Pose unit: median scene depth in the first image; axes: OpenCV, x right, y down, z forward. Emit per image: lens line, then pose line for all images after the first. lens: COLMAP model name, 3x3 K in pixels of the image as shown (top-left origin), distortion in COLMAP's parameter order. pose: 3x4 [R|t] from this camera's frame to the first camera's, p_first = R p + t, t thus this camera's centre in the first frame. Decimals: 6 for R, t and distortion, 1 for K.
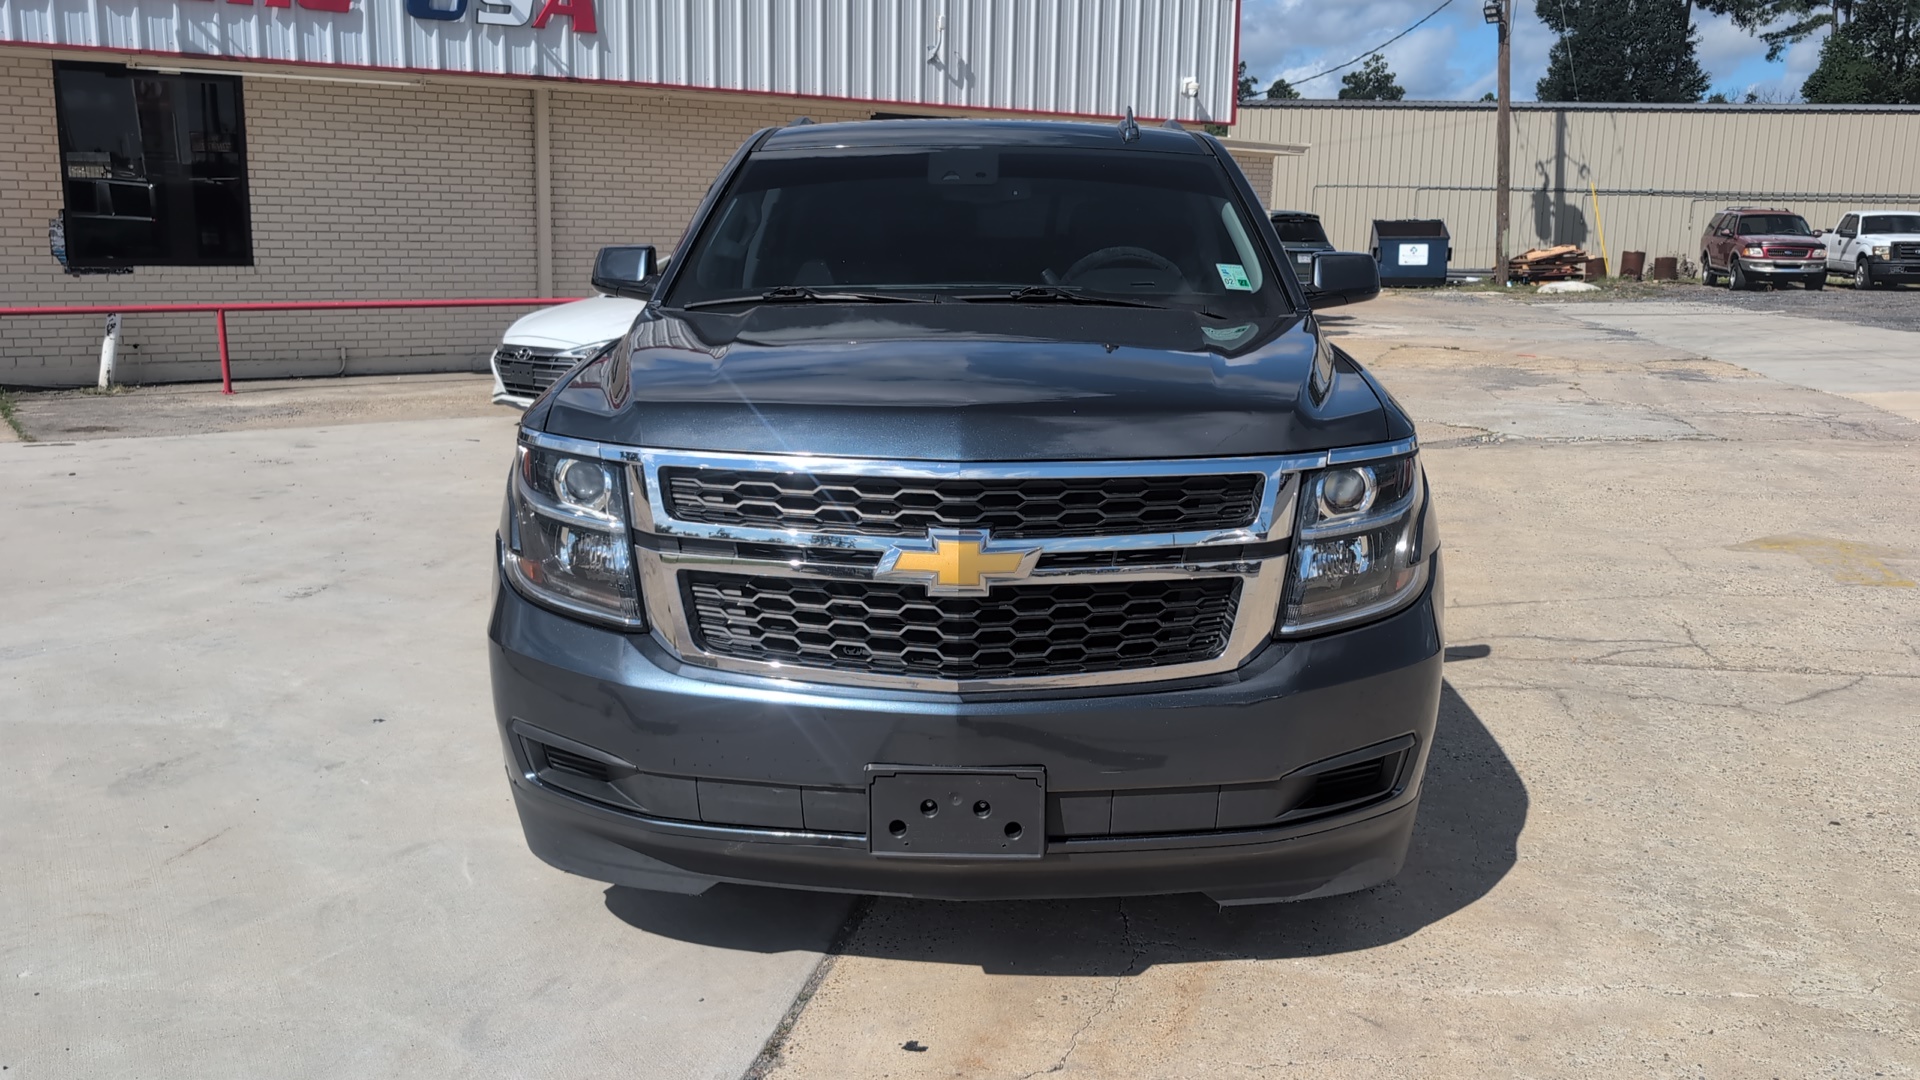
lens RADIAL K [[1613.9, 0, 960.0], [0, 1613.9, 540.0], [0, 0, 1]] dist [-0.002156, 0.013313]
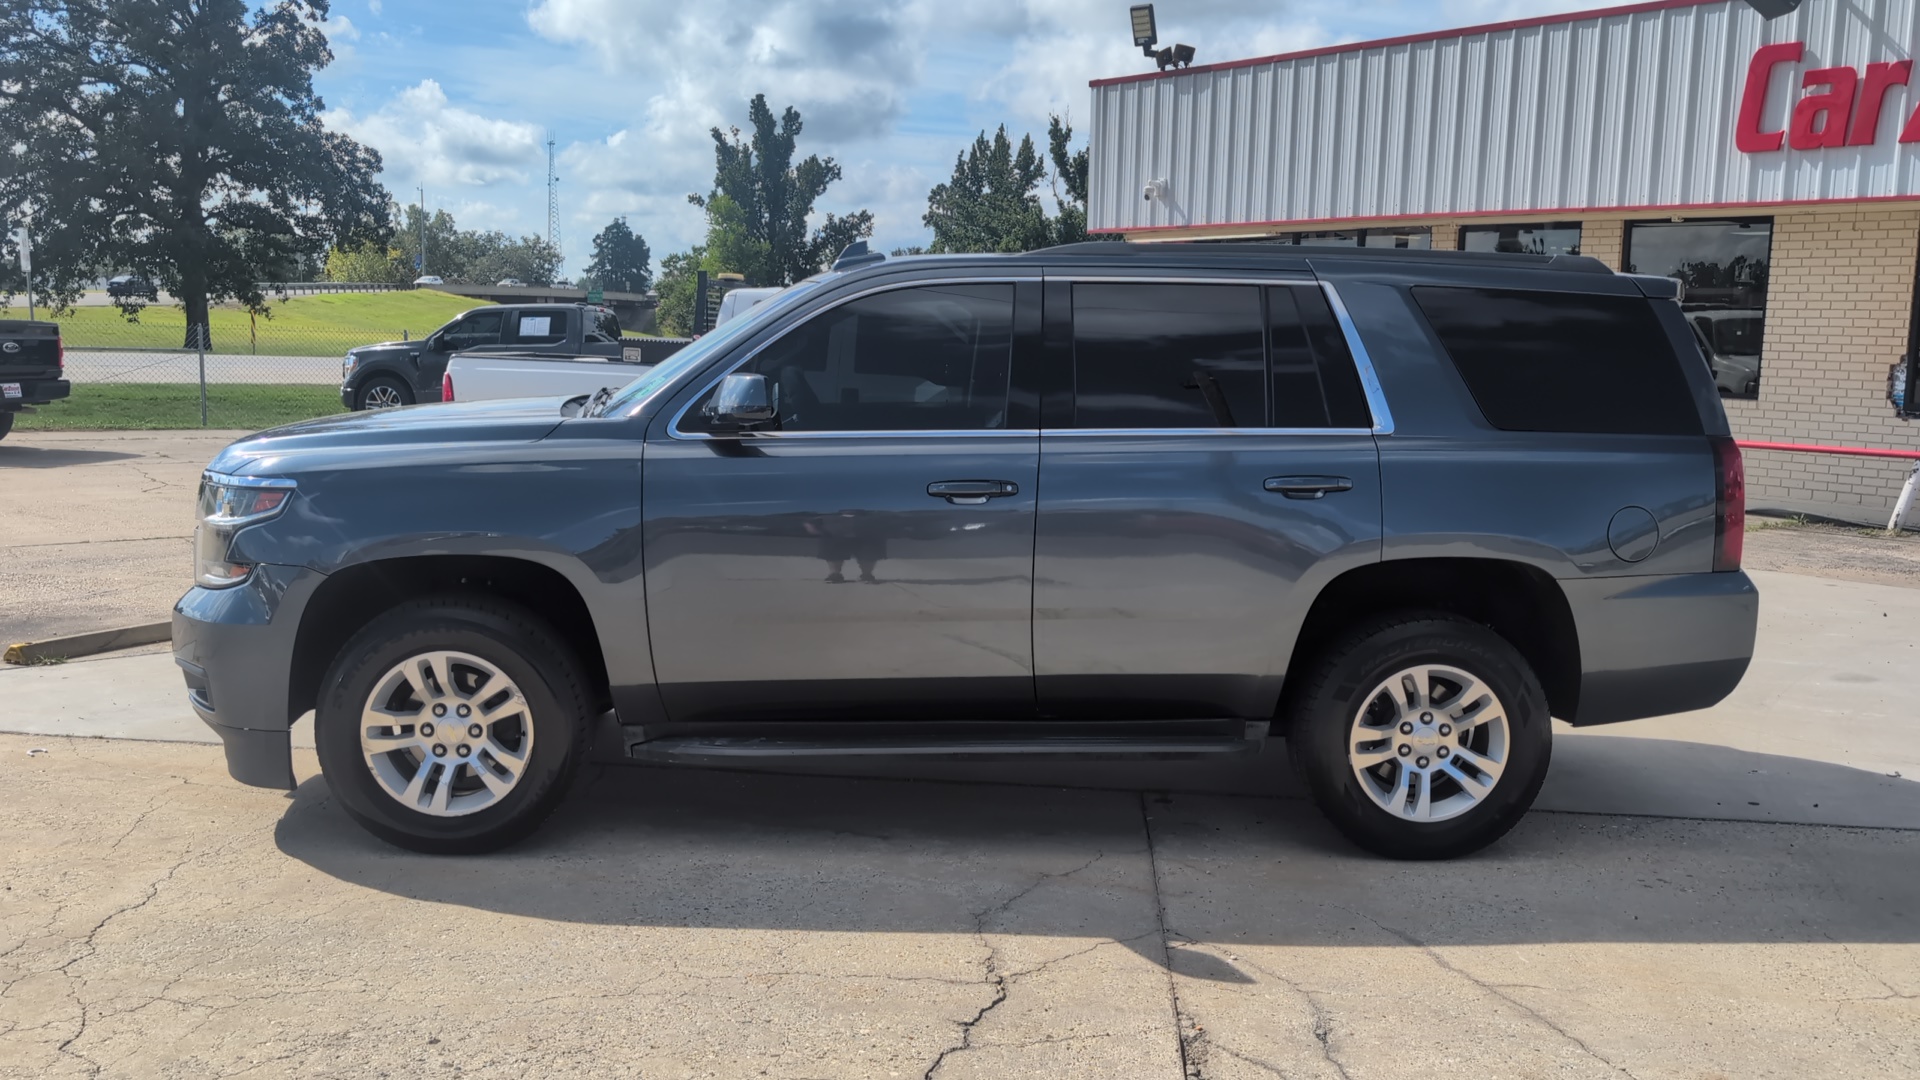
lens RADIAL K [[1595.1, 0, 960.0], [0, 1595.1, 540.0], [0, 0, 1]] dist [0.027582, 0.003620]
pose [[0.106187, 0.120351, -0.987036, 0.695195], [-0.210982, 0.972773, 0.095914, -0.112087], [0.971705, 0.198062, 0.128688, 0.557946]]
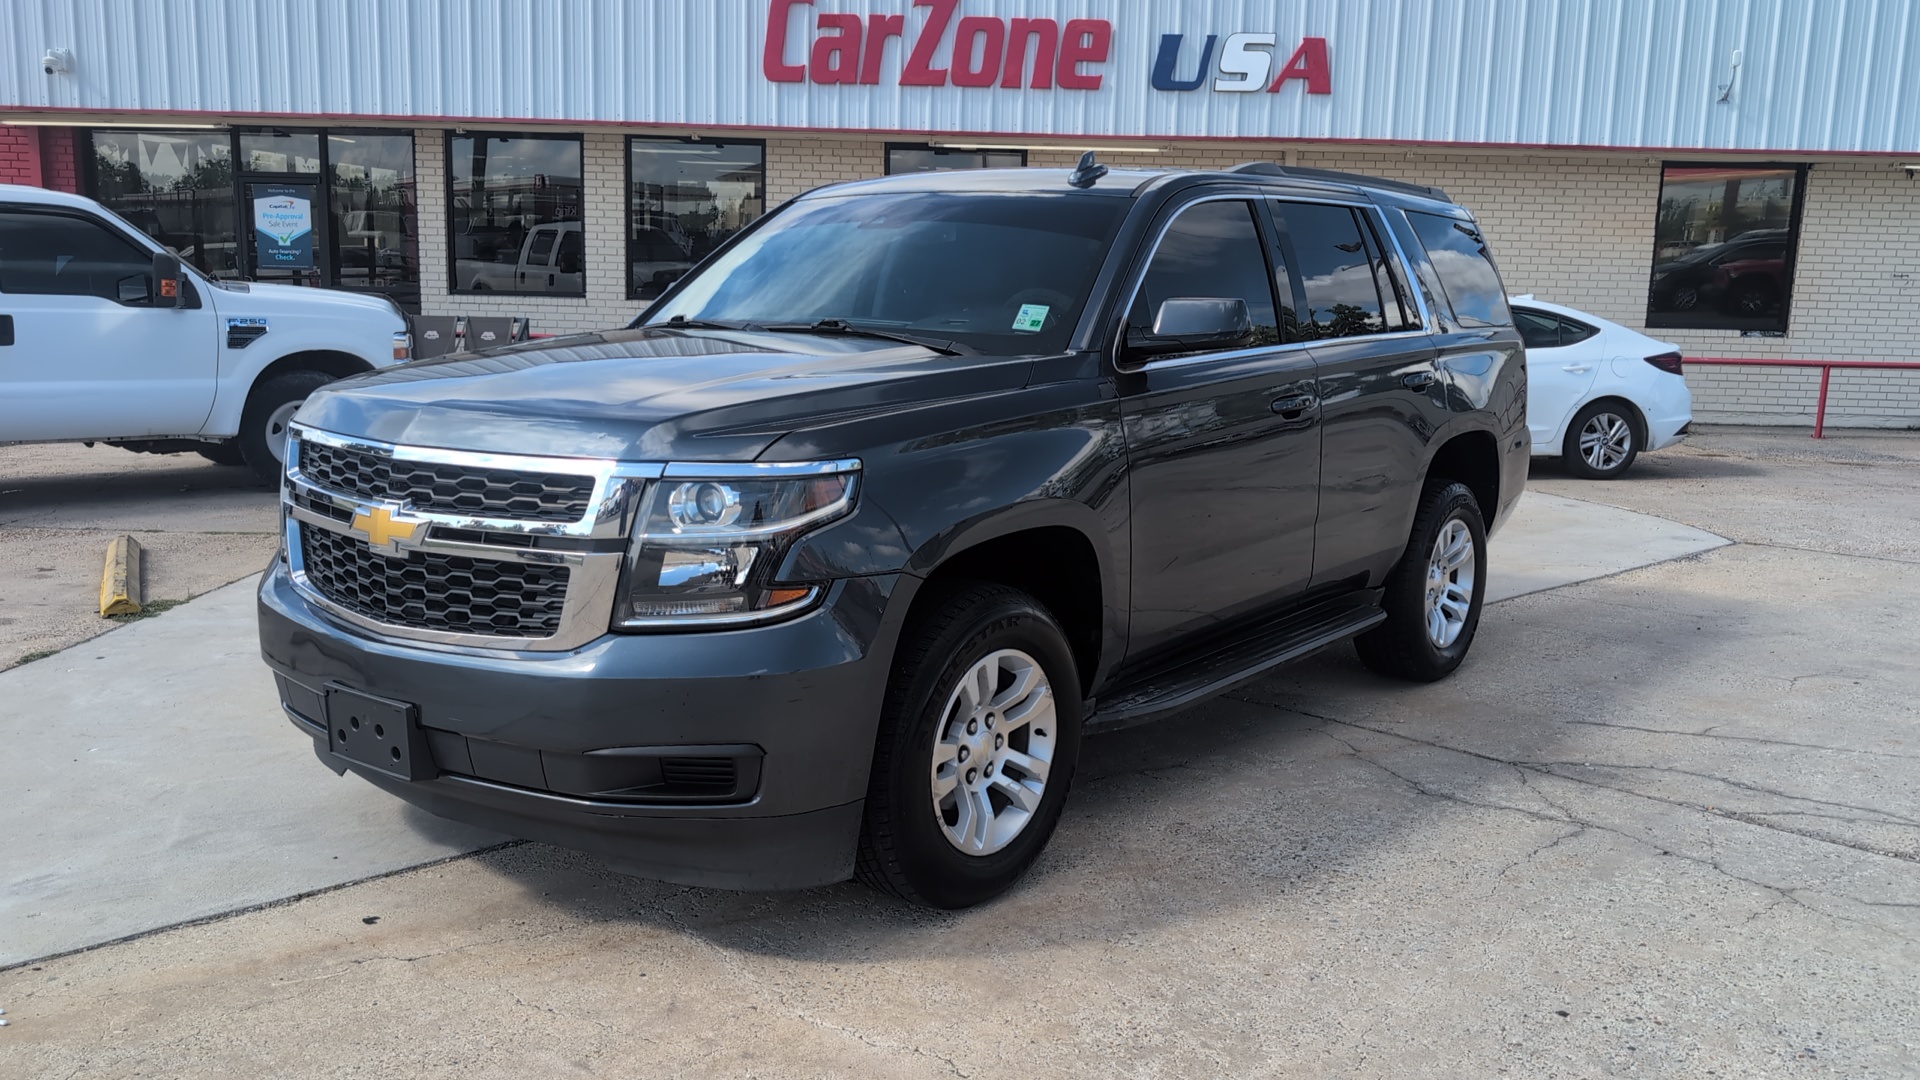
lens RADIAL K [[1613.9, 0, 960.0], [0, 1613.9, 540.0], [0, 0, 1]] dist [-0.002156, 0.013313]
pose [[0.813909, 0.099880, -0.572343, 0.369458], [-0.120641, 0.992695, 0.001677, -0.010586], [0.568330, 0.067683, 0.820013, 0.083762]]
